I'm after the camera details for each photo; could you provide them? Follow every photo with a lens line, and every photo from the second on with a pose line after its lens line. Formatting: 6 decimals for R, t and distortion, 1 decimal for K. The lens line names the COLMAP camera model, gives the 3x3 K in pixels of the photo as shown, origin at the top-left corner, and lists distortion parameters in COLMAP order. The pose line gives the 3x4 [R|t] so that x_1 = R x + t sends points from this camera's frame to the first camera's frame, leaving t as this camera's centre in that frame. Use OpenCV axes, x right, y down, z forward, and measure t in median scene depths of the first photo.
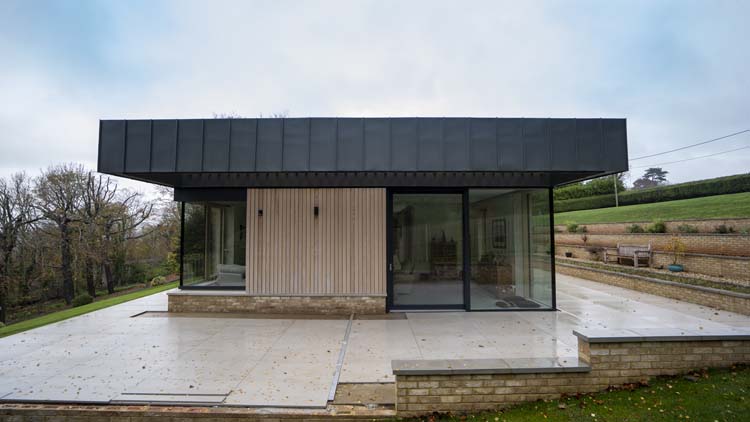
lens RADIAL K [[351.8, 0, 375.9], [0, 351.8, 209.6], [0, 0, 1]] dist [-0.044946, 0.008966]
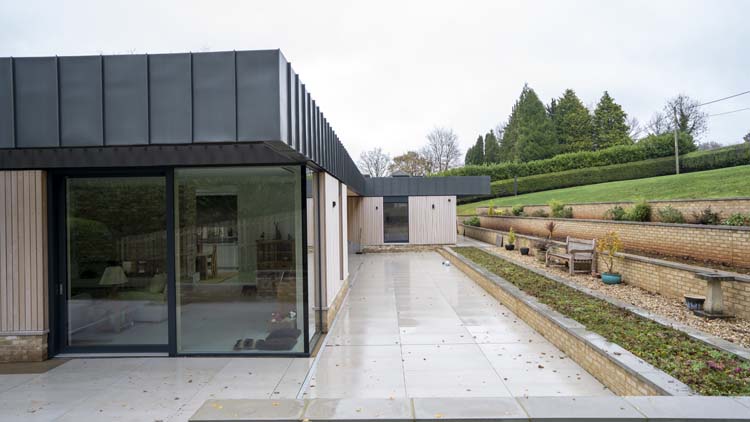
lens RADIAL K [[469.3, 0, 378.9], [0, 469.3, 209.9], [0, 0, 1]] dist [-0.000084, 0.003126]
pose [[0.999210, -0.016079, -0.036344, 0.418303], [0.018258, 0.998005, 0.060444, -0.017993], [0.035299, -0.061060, 0.997510, 0.091106]]
